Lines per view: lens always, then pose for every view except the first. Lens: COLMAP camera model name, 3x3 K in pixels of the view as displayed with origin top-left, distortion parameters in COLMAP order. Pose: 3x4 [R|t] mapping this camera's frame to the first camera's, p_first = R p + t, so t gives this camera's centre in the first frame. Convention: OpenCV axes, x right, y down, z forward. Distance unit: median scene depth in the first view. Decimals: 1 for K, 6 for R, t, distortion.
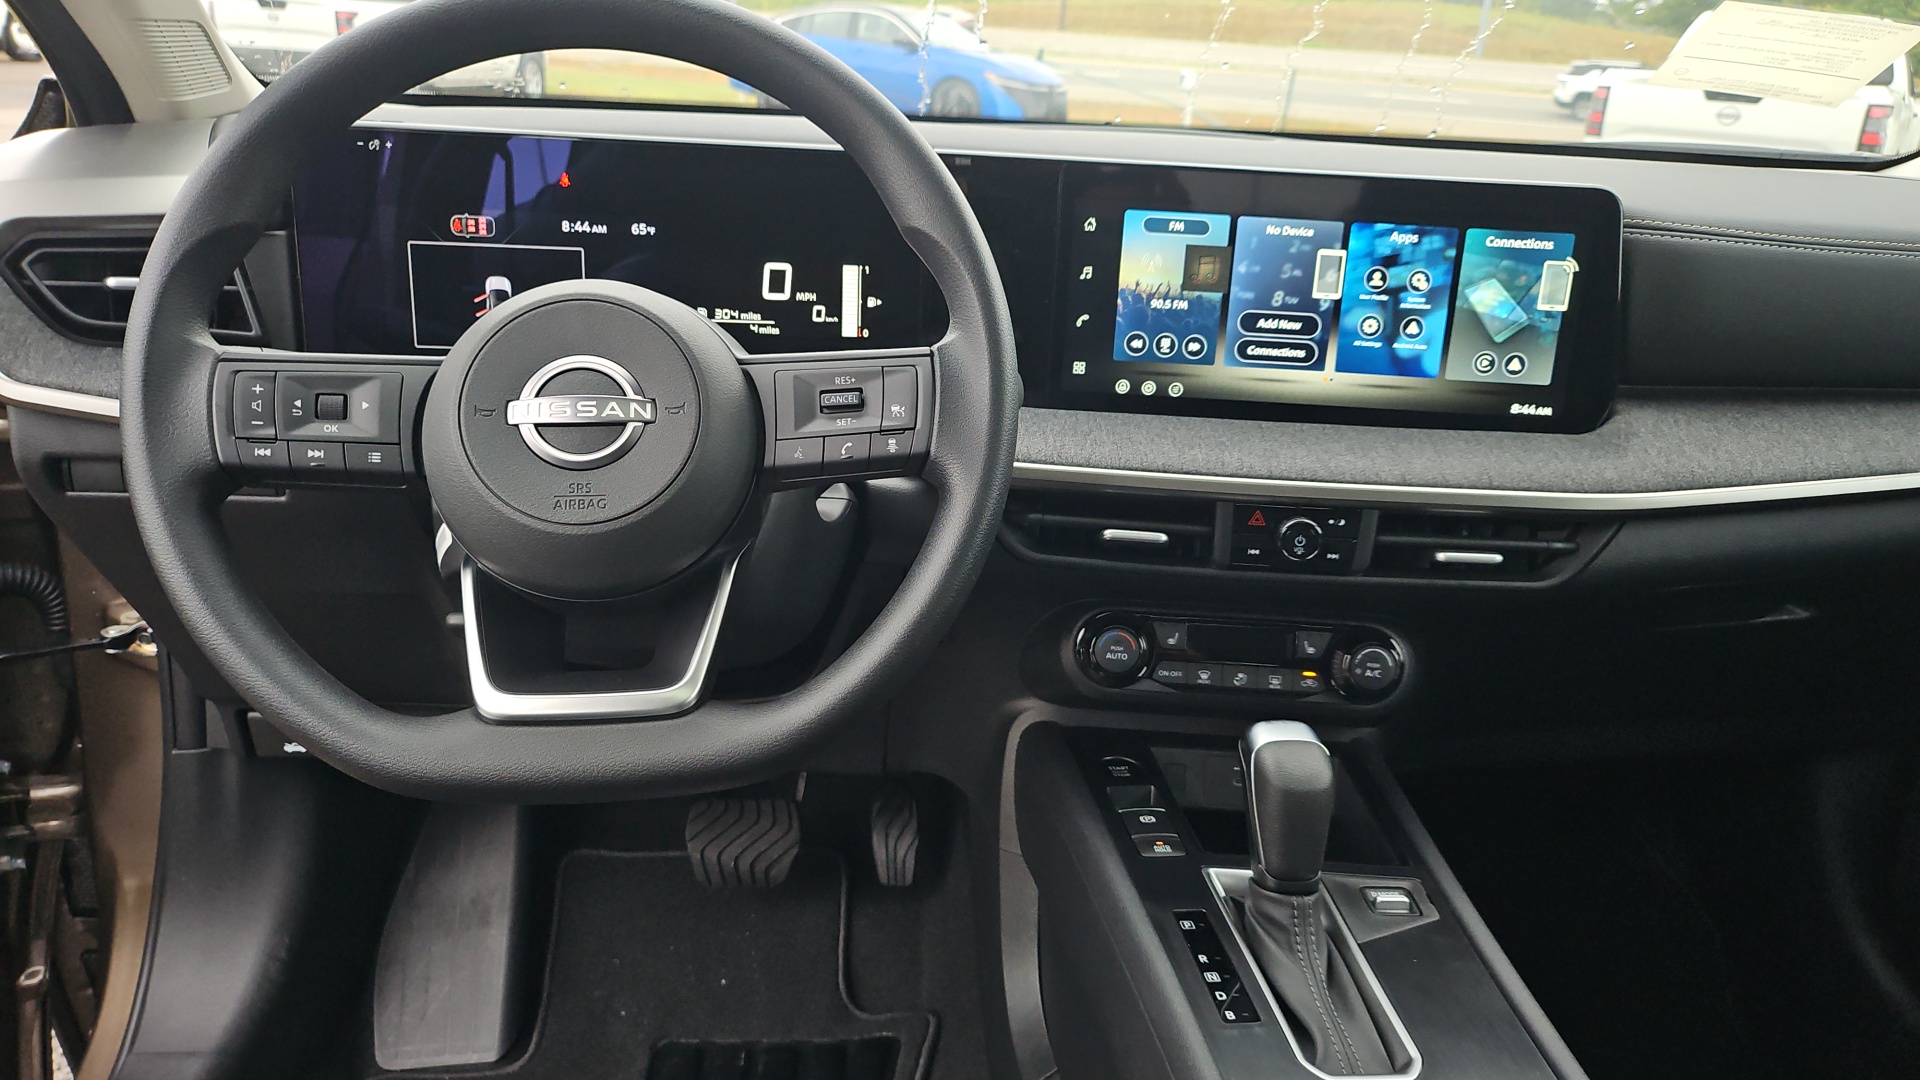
lens RADIAL K [[1386.1, 0, 970.3], [0, 1386.1, 538.5], [0, 0, 1]] dist [0.077710, -0.091809]
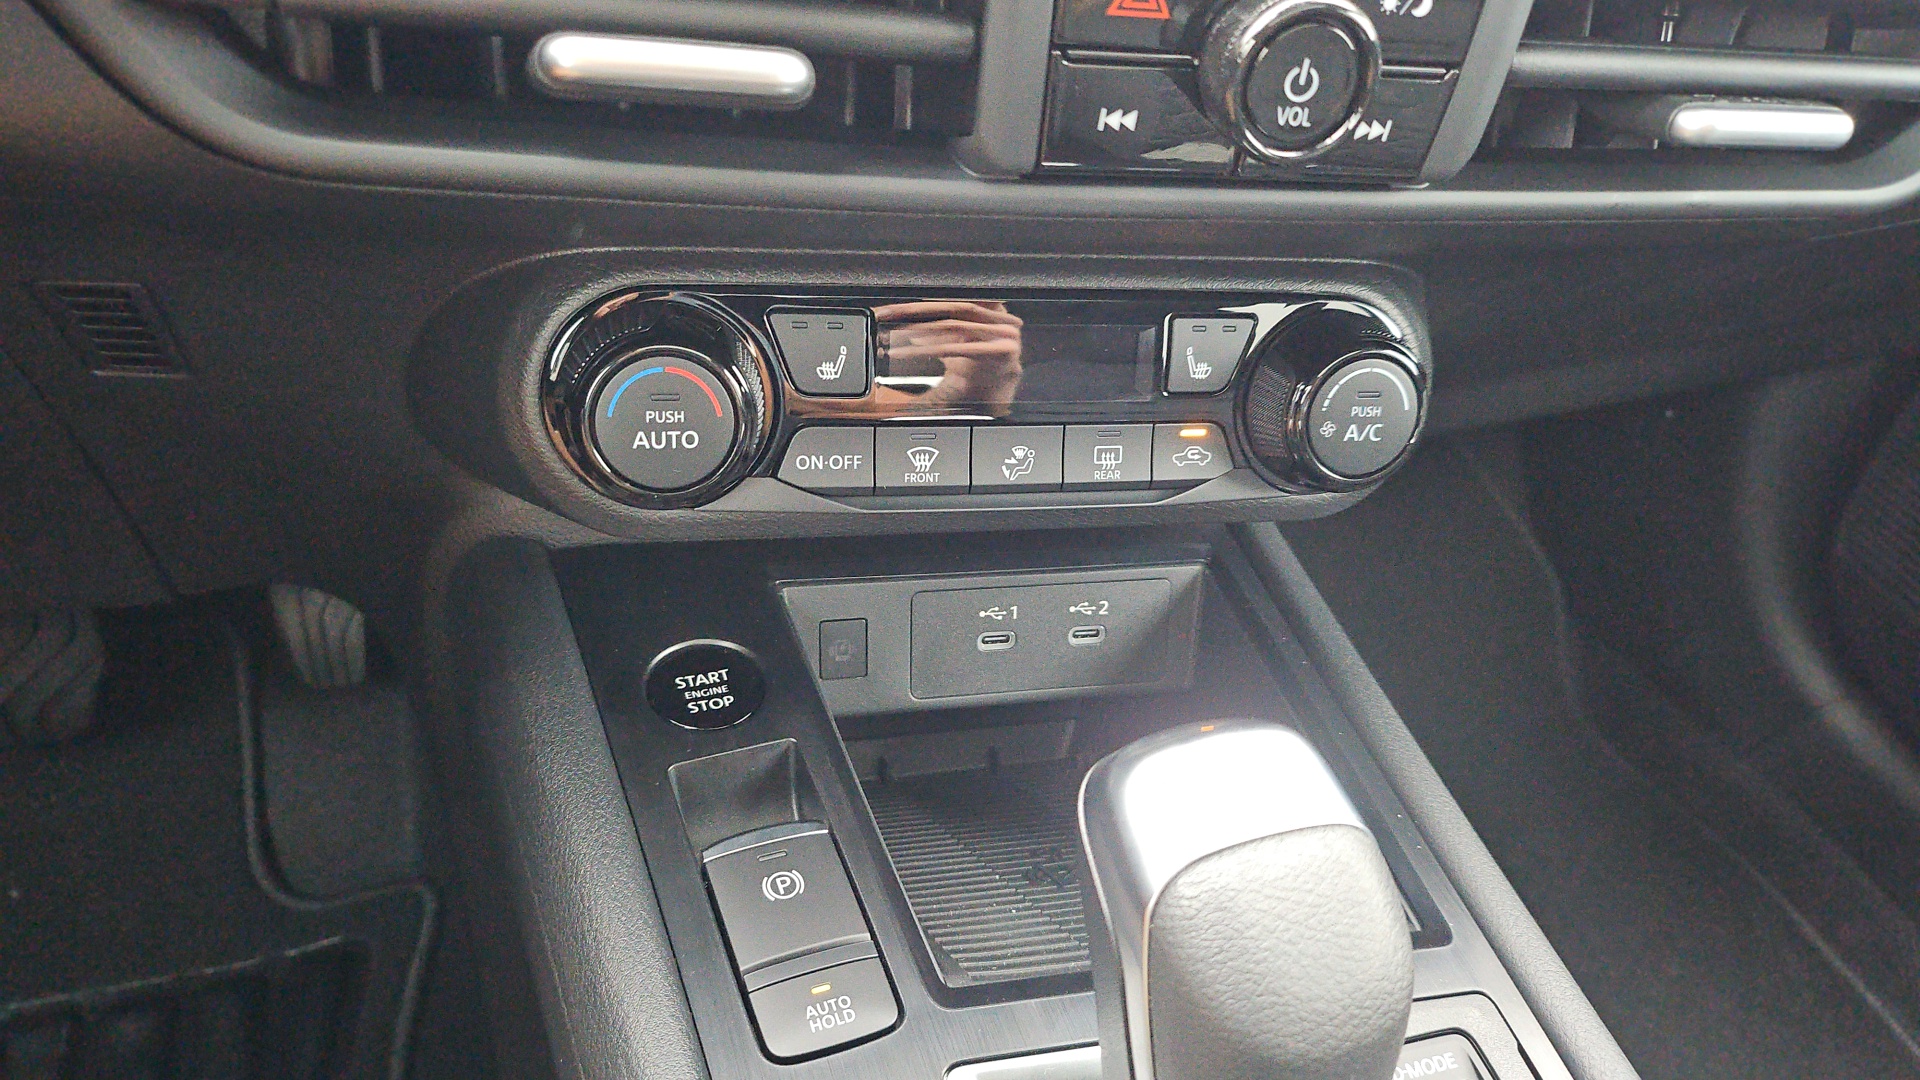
lens RADIAL K [[1386.1, 0, 970.3], [0, 1386.1, 538.5], [0, 0, 1]] dist [0.077710, -0.091809]
pose [[0.966117, -0.092384, 0.241004, 0.096738], [-0.000343, 0.933287, 0.359132, -0.011519], [-0.258104, -0.347046, 0.901633, 0.700255]]
